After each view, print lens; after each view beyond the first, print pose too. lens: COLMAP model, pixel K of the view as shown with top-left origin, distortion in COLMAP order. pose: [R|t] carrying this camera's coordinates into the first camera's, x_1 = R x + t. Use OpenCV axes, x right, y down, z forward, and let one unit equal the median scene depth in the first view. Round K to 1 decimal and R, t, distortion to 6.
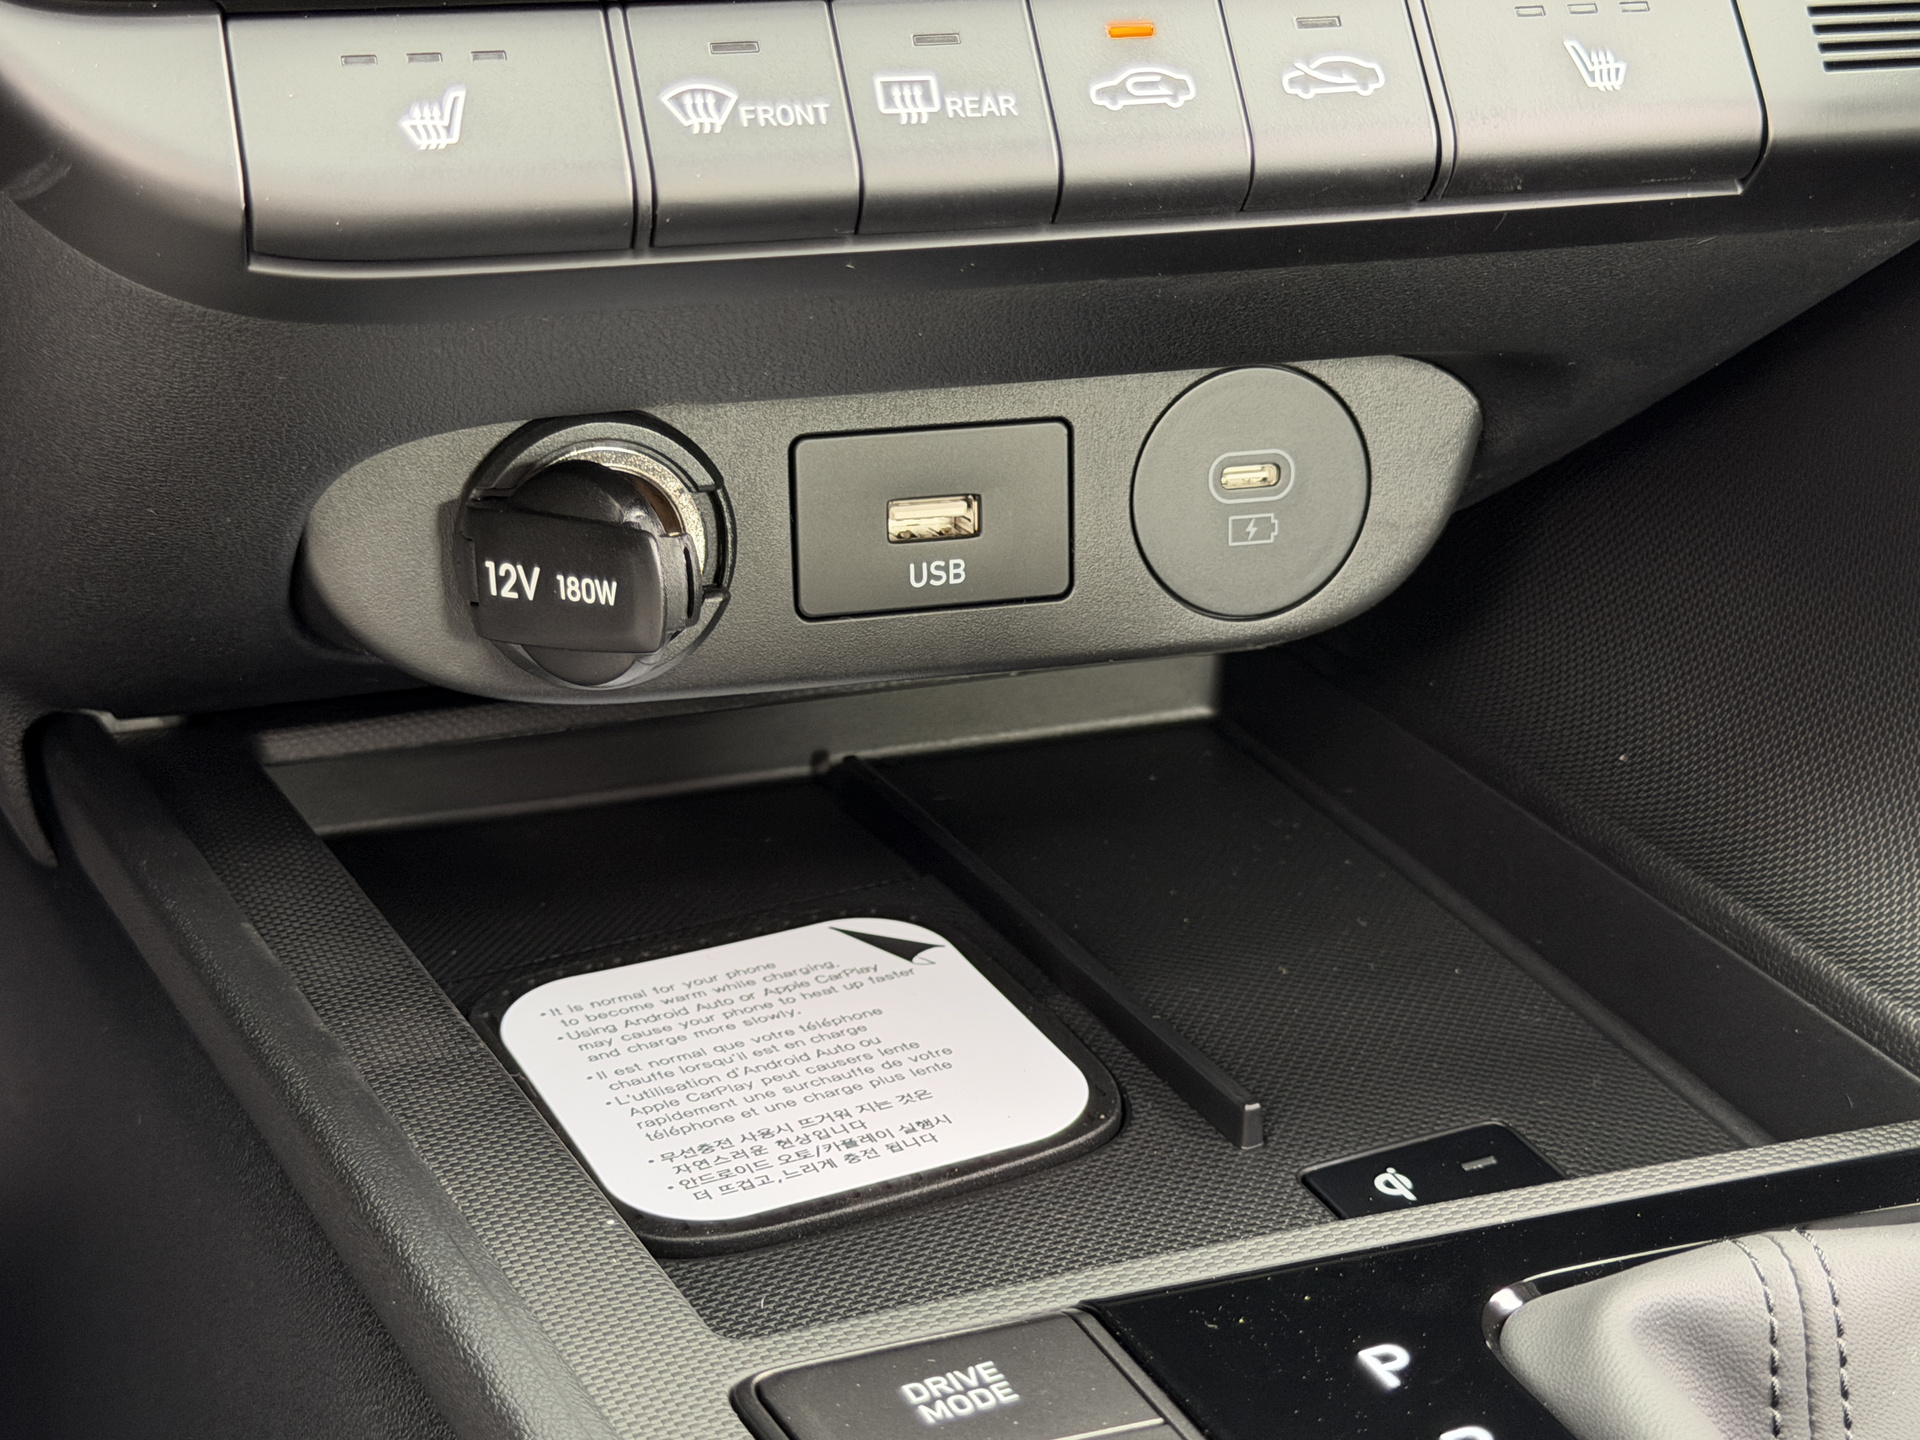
lens RADIAL K [[3039.0, 0, 969.1], [0, 3039.0, 730.2], [0, 0, 1]] dist [0.152871, 0.000000]
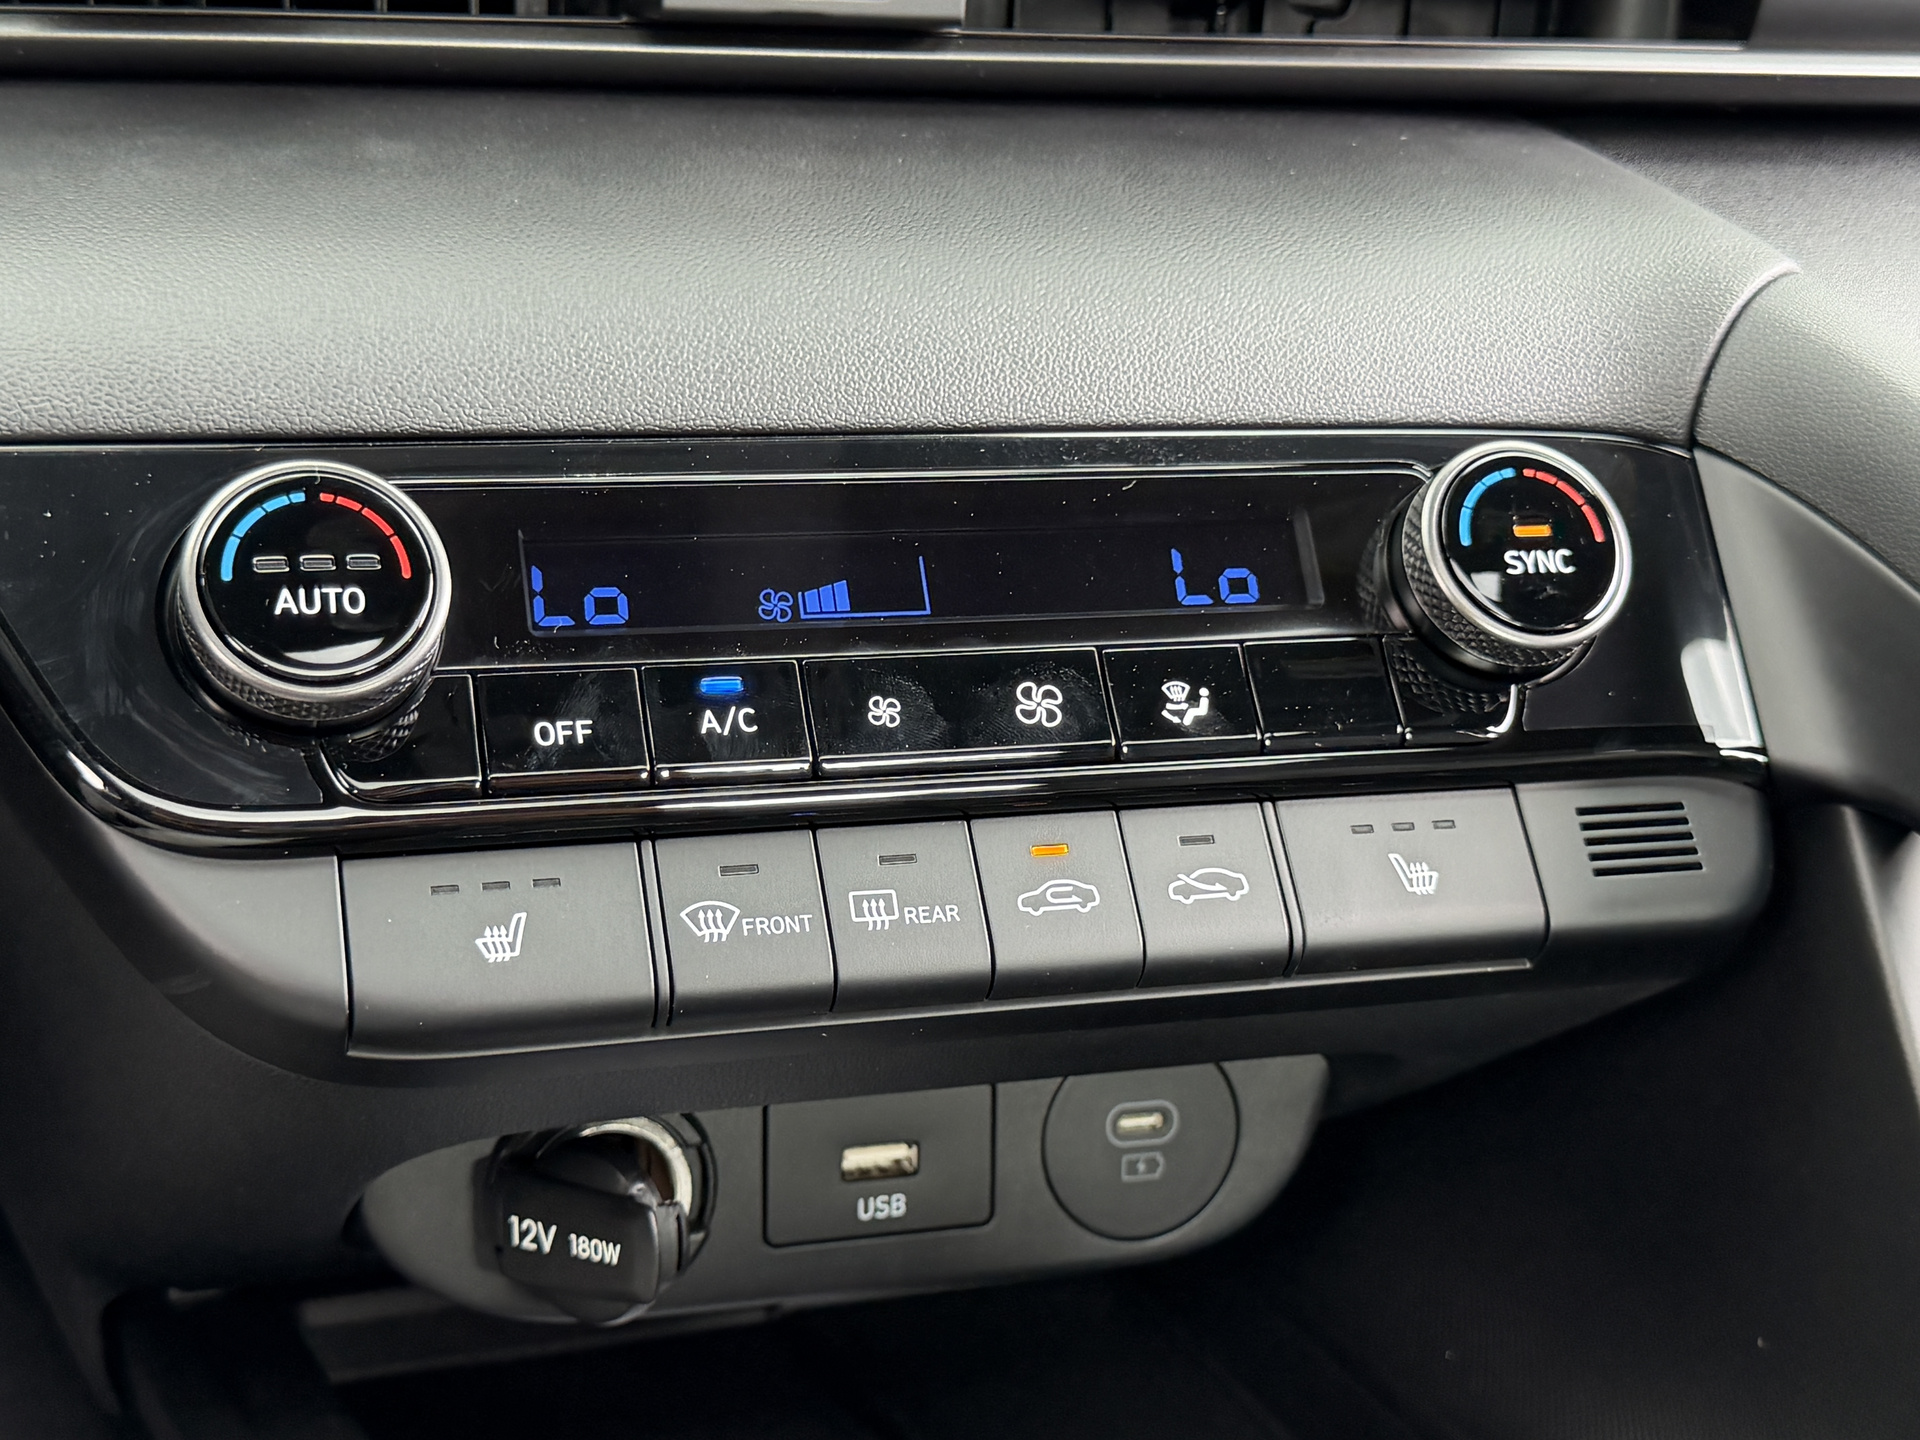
lens RADIAL K [[2791.1, 0, 962.1], [0, 2791.1, 715.4], [0, 0, 1]] dist [0.181316, 0.000000]
pose [[0.999357, 0.024029, 0.026605, -0.015399], [-0.021381, 0.995183, -0.095673, -0.166400], [-0.028776, 0.095043, 0.995057, -0.154012]]
